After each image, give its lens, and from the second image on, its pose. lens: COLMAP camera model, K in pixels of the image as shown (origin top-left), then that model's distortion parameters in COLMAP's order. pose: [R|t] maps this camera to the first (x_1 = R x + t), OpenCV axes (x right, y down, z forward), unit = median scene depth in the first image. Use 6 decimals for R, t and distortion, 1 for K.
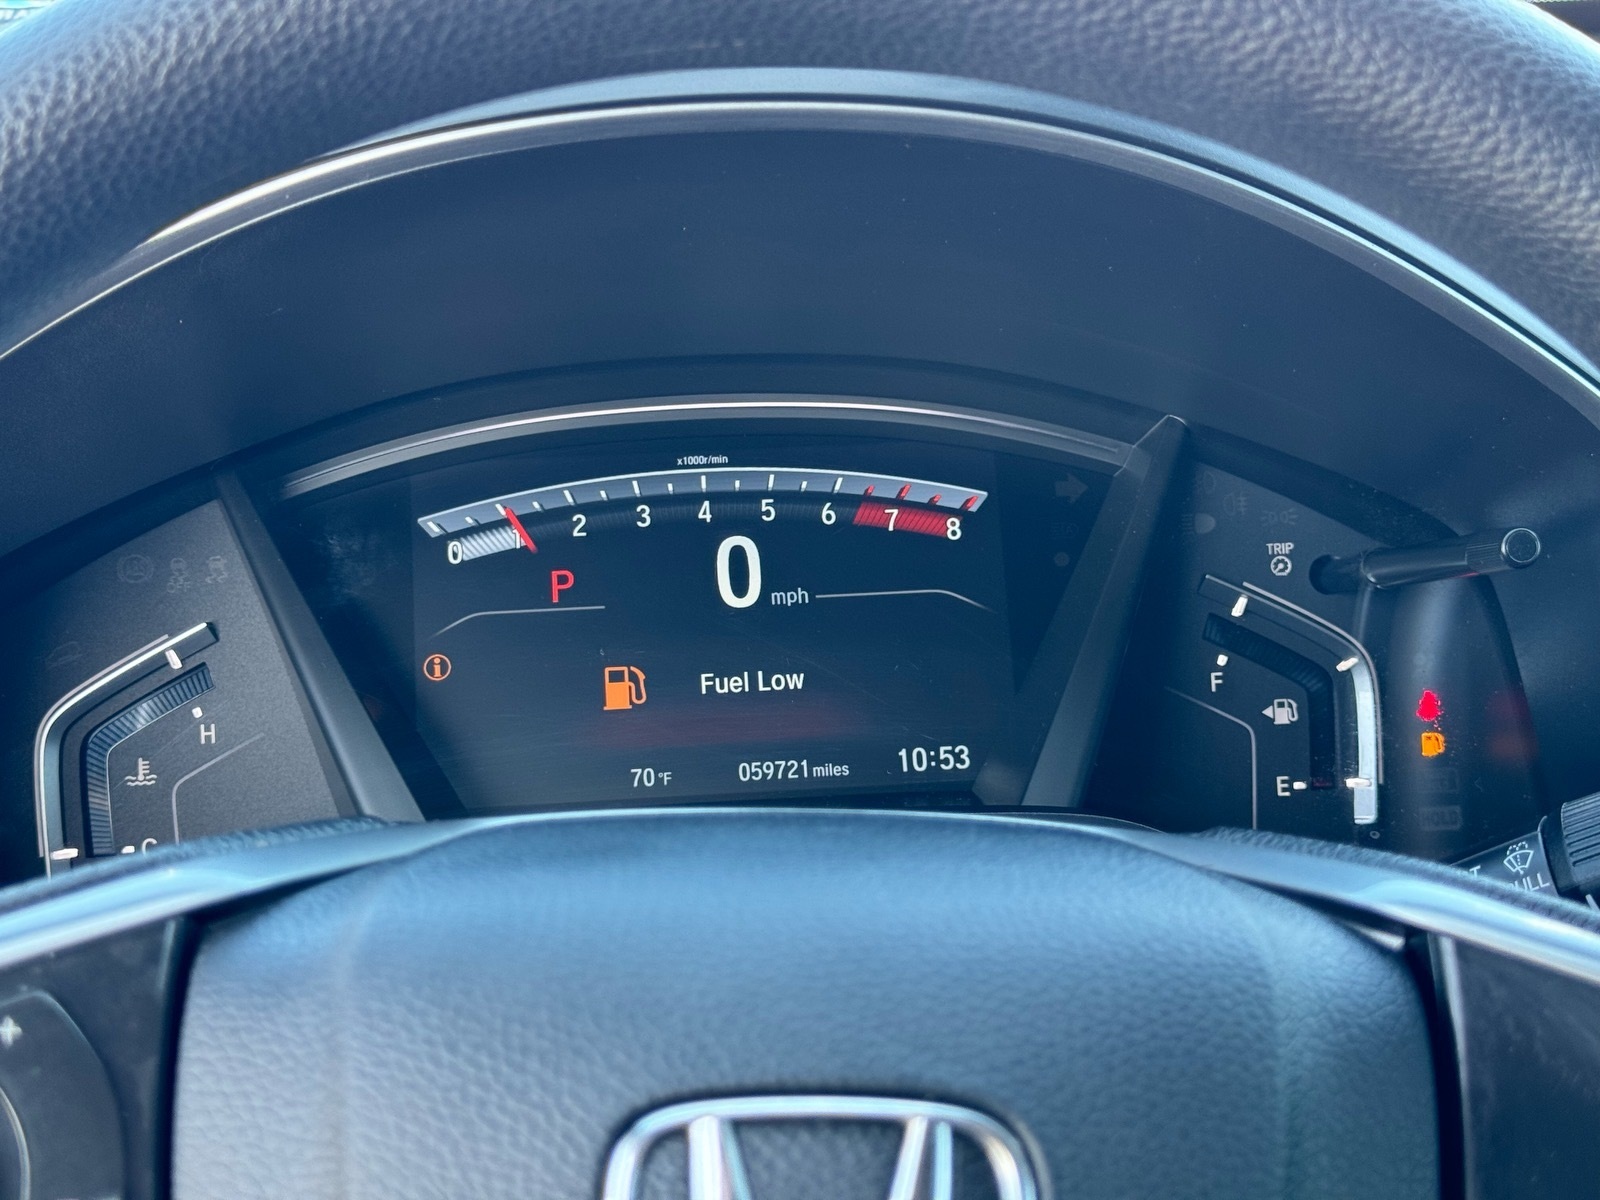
lens RADIAL K [[2275.5, 0, 800.0], [0, 2275.5, 600.0], [0, 0, 1]] dist [0.160629, -0.356541]
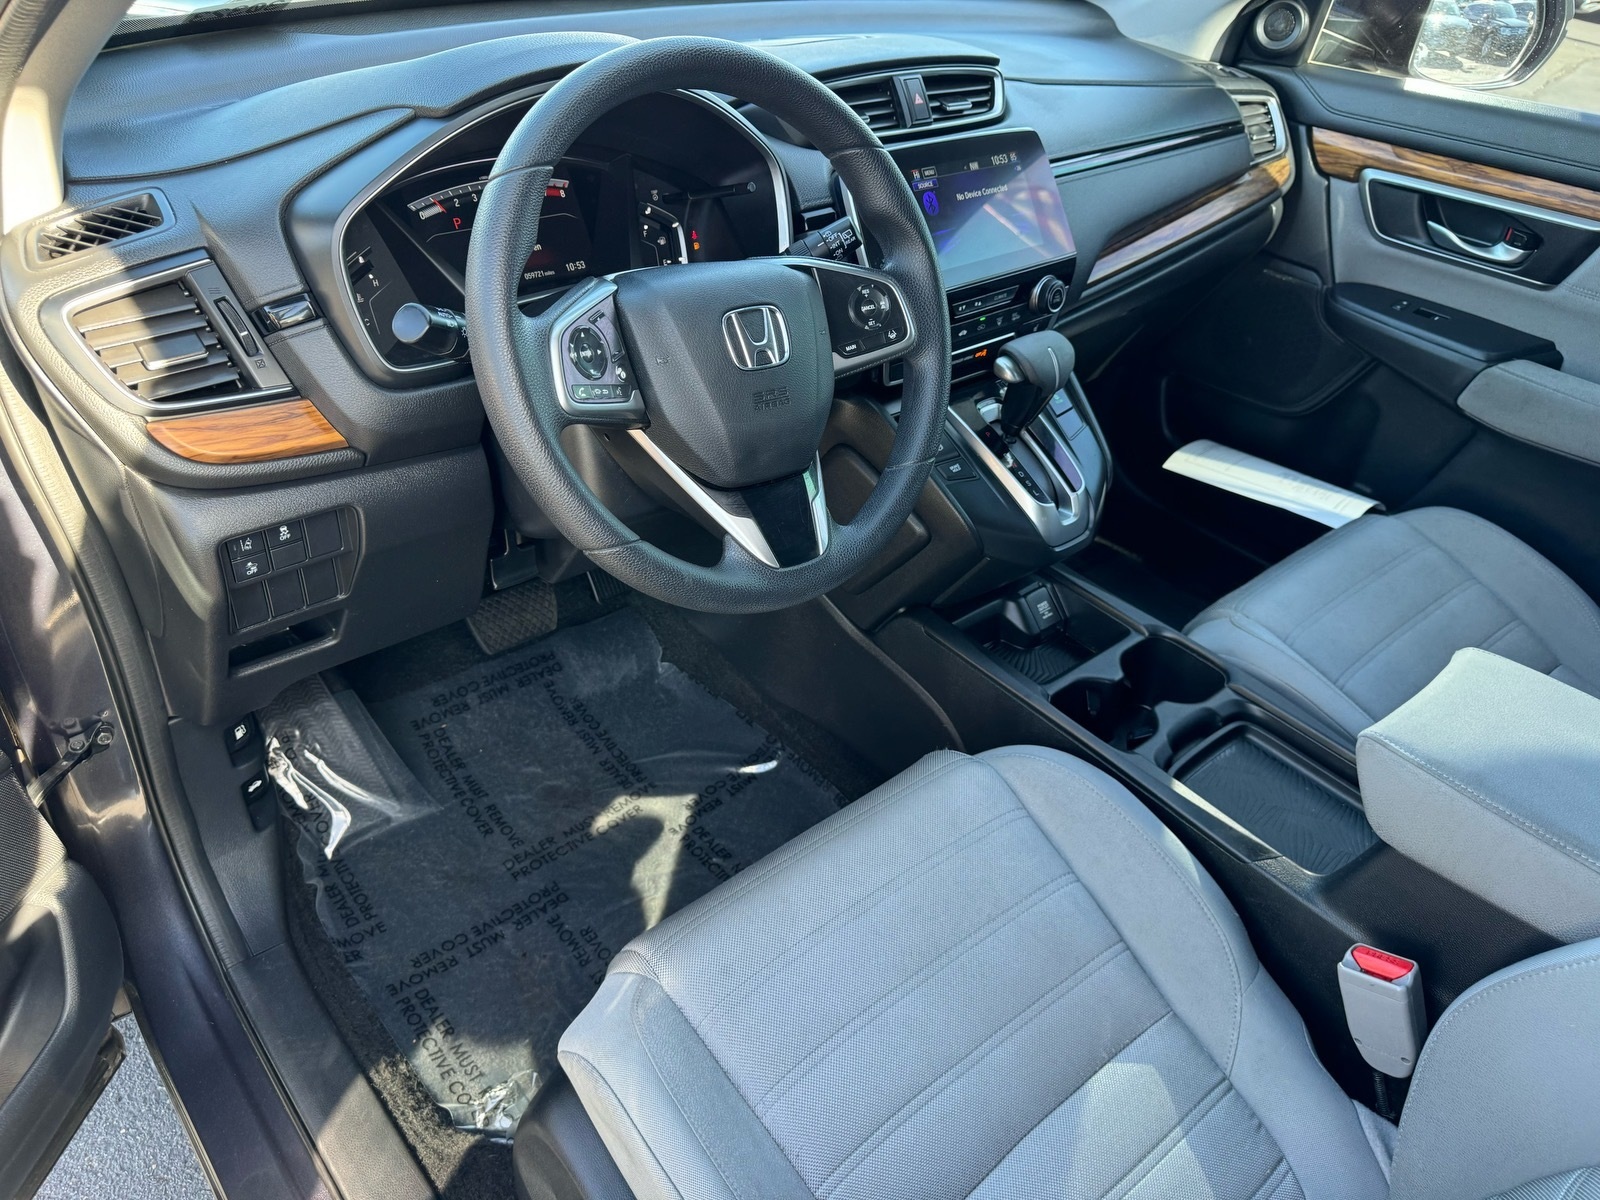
lens RADIAL K [[1145.1, 0, 800.0], [0, 1145.1, 600.0], [0, 0, 1]] dist [0.090858, -0.142690]
pose [[0.794586, -0.277005, 0.540279, -1.423711], [0.087851, 0.932948, 0.349126, -0.073835], [-0.600762, -0.229947, 0.765643, -1.228070]]
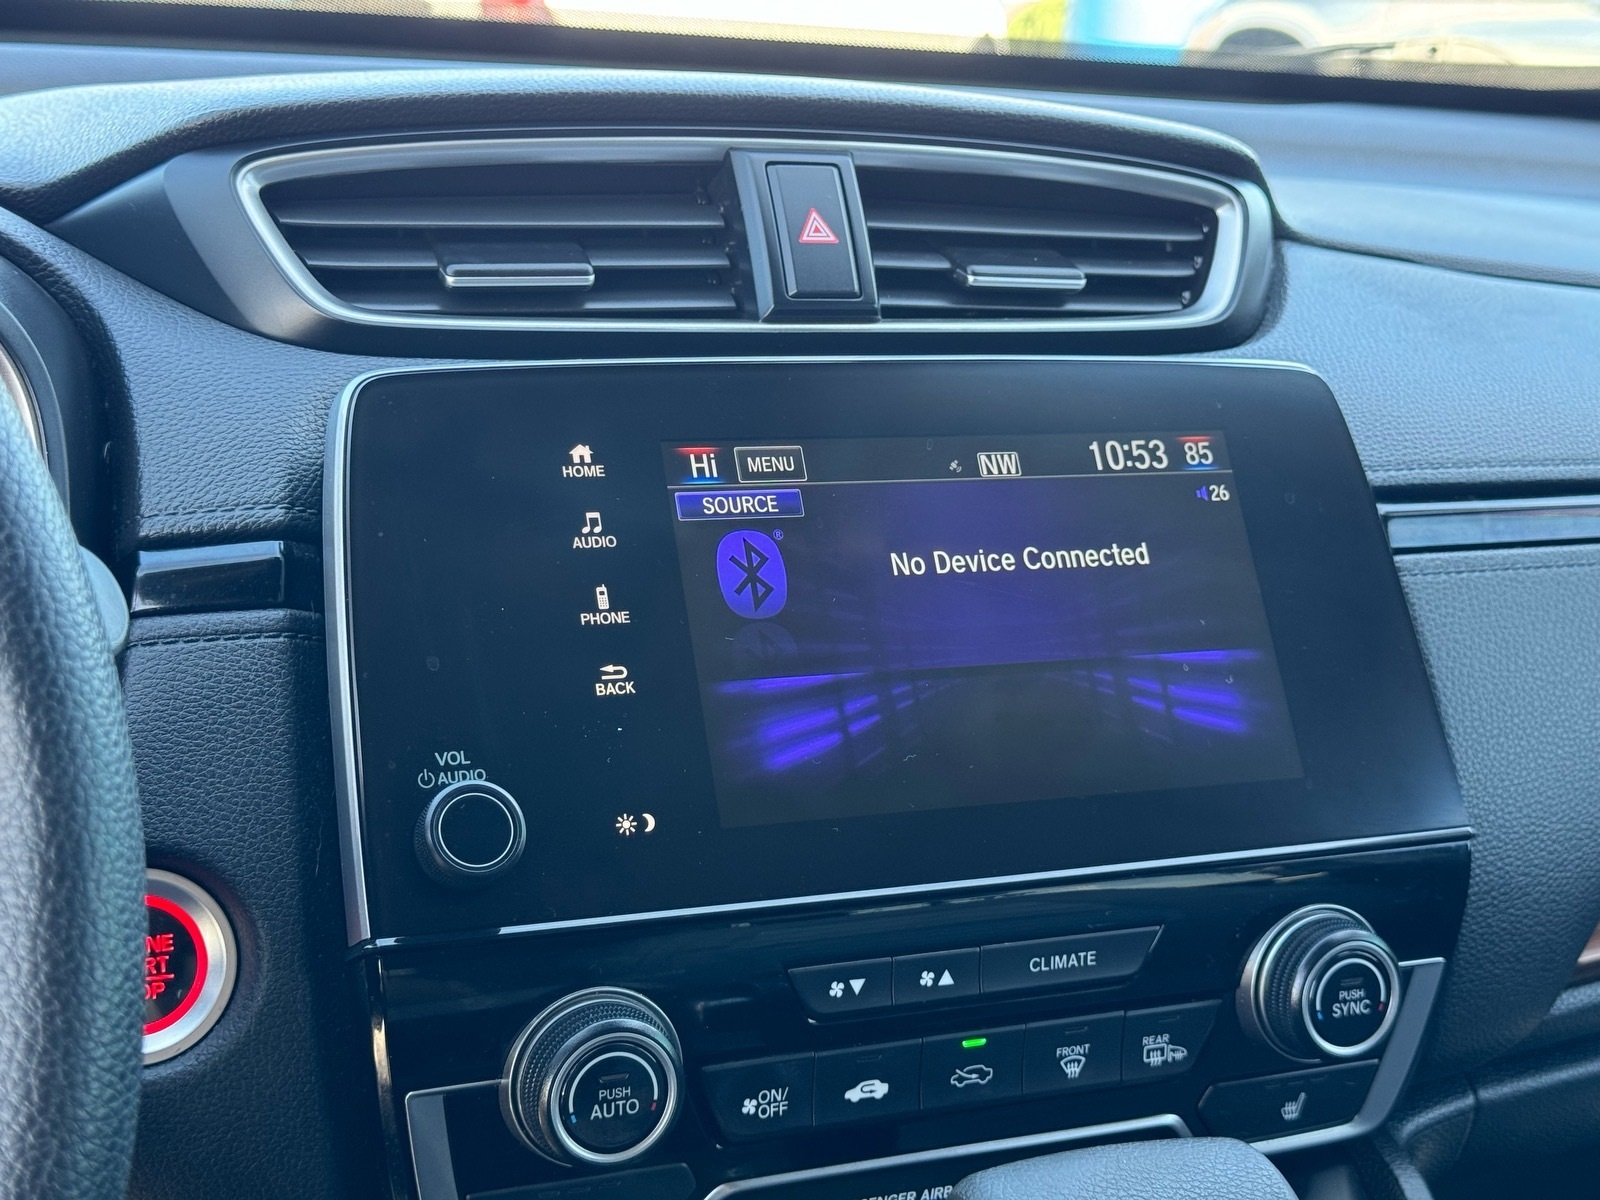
lens RADIAL K [[2240.3, 0, 799.9], [0, 2240.3, 588.0], [0, 0, 1]] dist [0.169251, -0.291589]
pose [[0.945782, 0.002398, 0.324792, 0.565305], [0.009665, 0.999322, -0.035521, 0.135017], [-0.324657, 0.036734, 0.945118, -0.168352]]
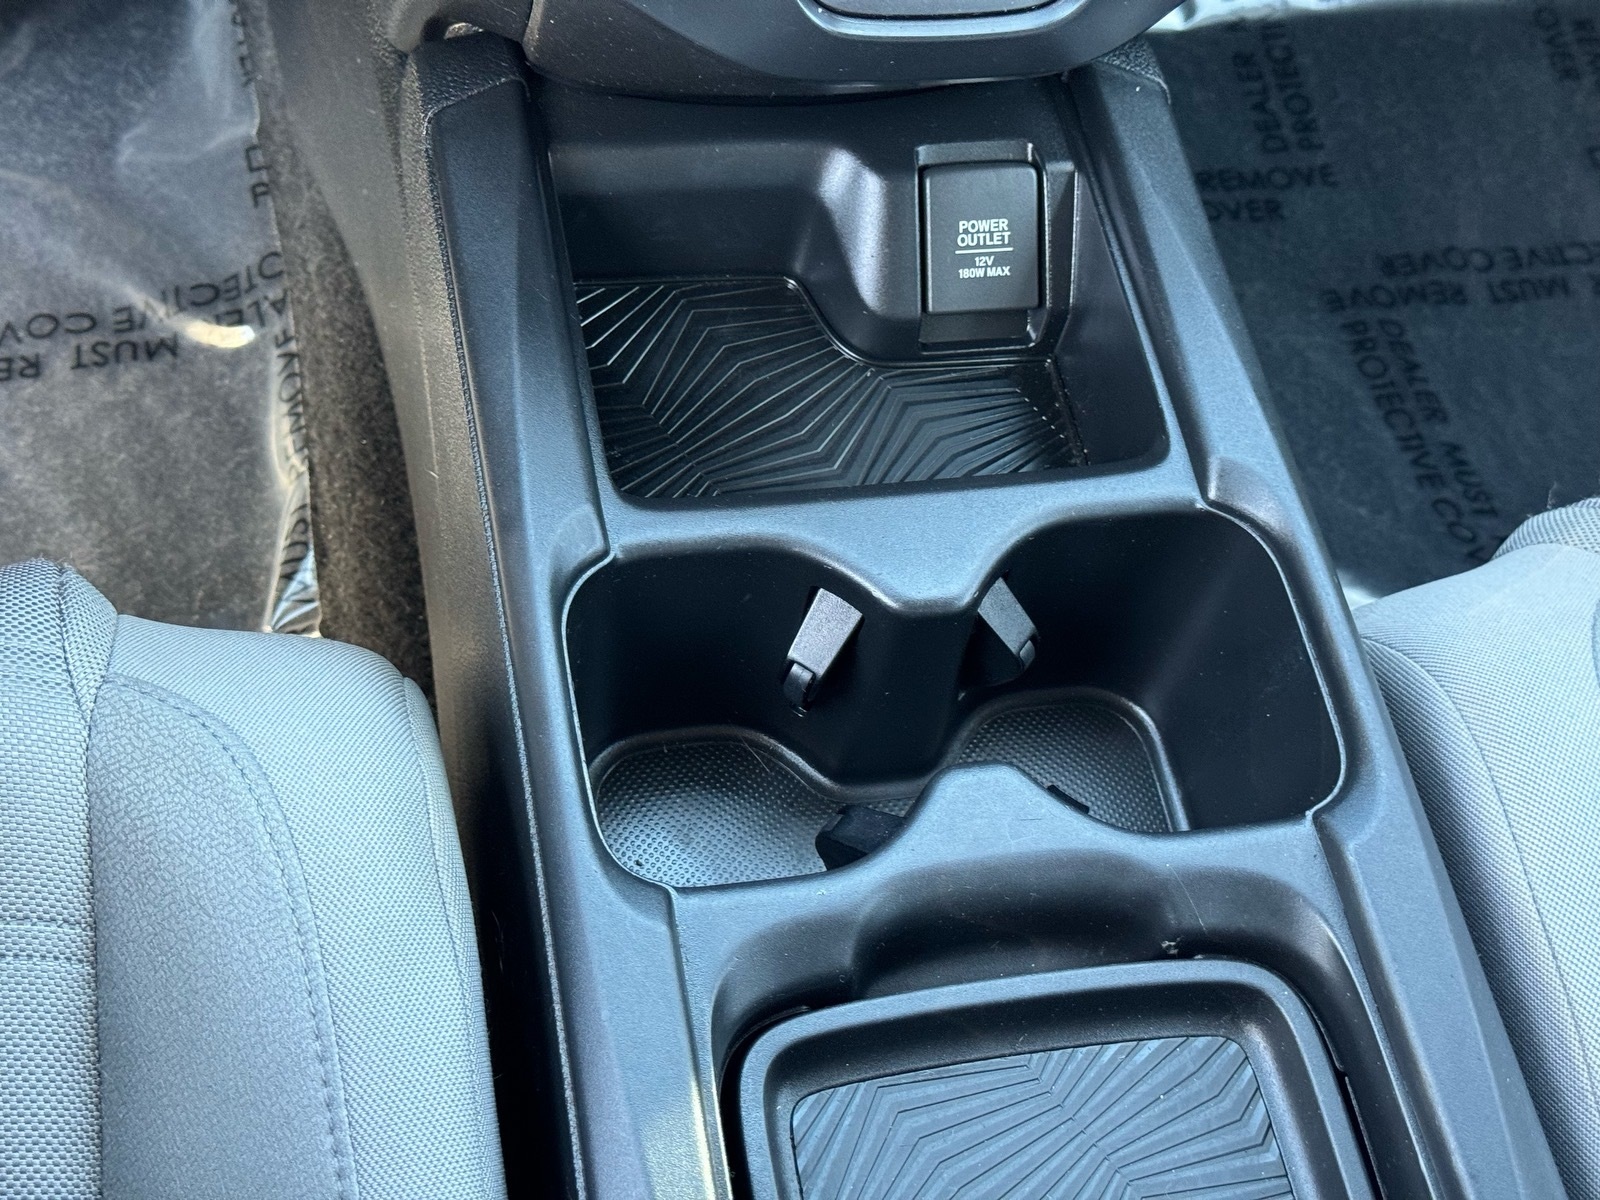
lens RADIAL K [[2275.5, 0, 800.0], [0, 2275.5, 600.0], [0, 0, 1]] dist [0.160629, -0.356541]
pose [[0.976708, -0.002286, 0.214559, 0.827126], [-0.136028, 0.766728, 0.627395, 0.382761], [-0.165943, -0.641968, 0.748559, -0.441317]]
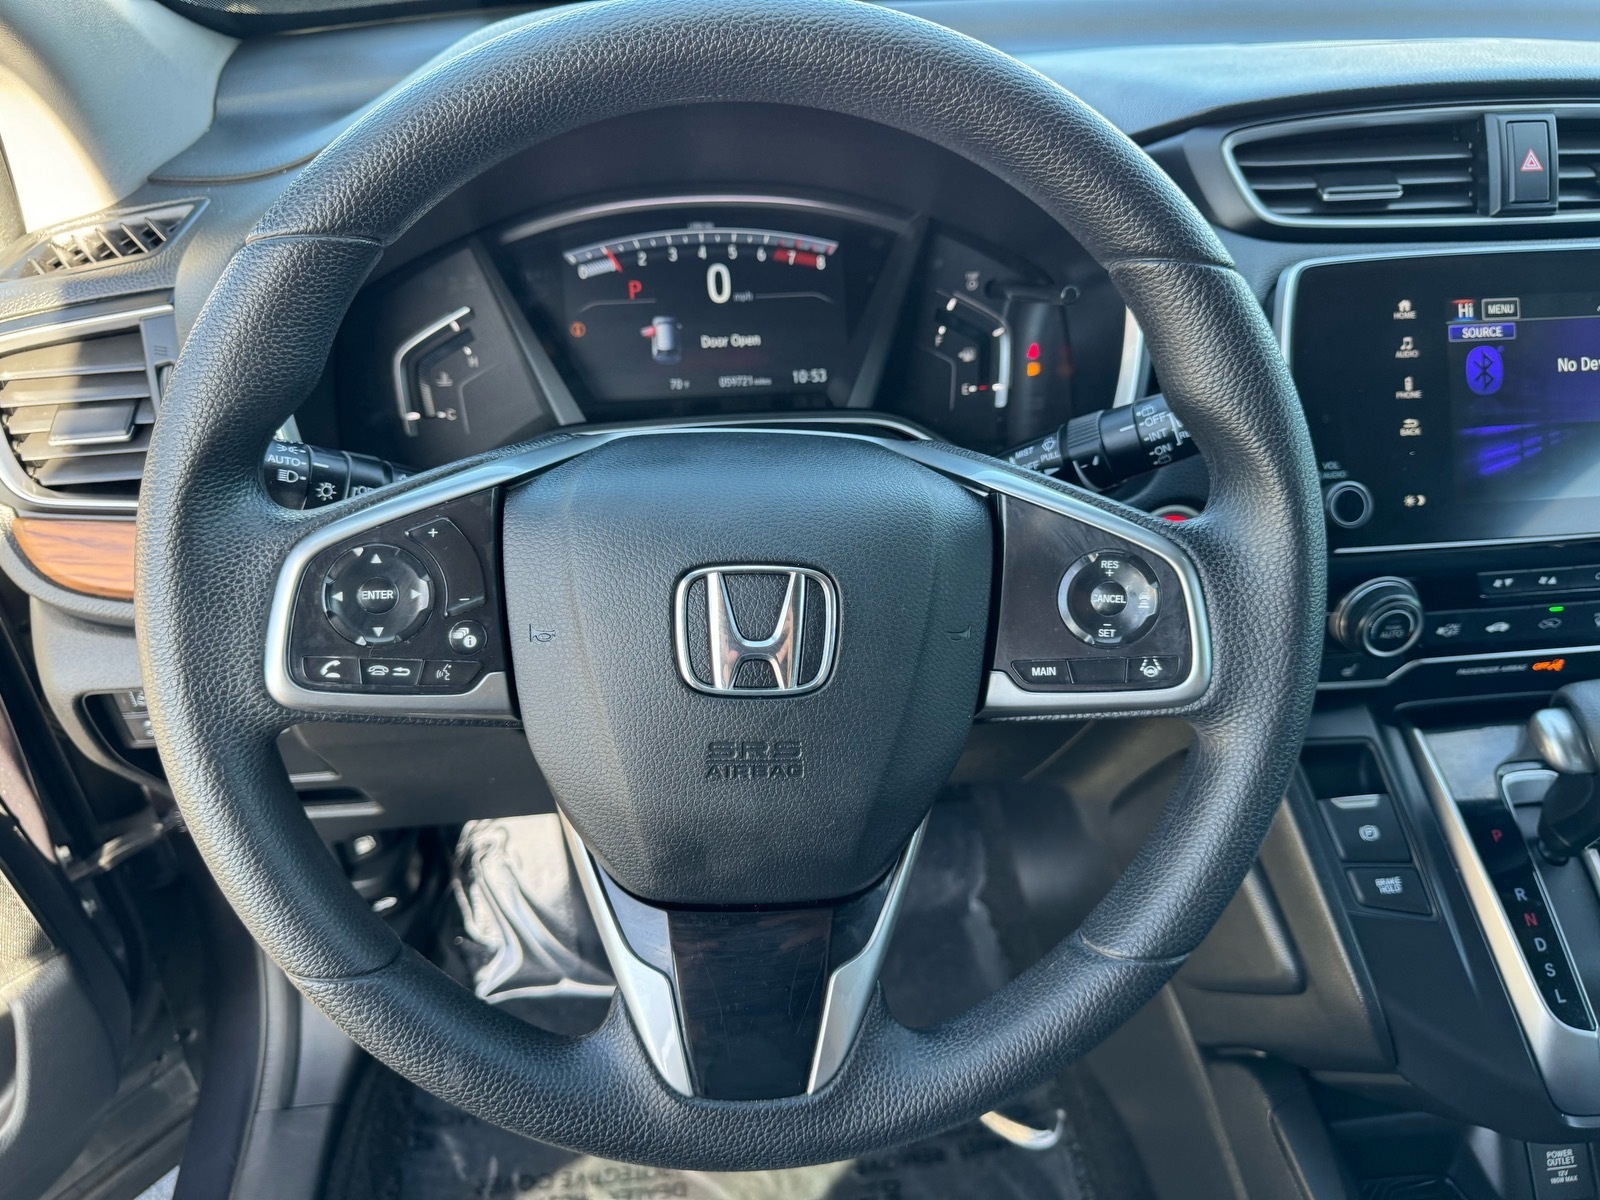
lens RADIAL K [[1163.2, 0, 806.2], [0, 1163.2, 603.1], [0, 0, 1]] dist [0.039657, -0.063627]
pose [[0.998740, -0.000559, 0.050180, -0.000460], [-0.015224, 0.949441, 0.313577, -0.137236], [-0.047818, -0.313946, 0.948236, -0.237603]]
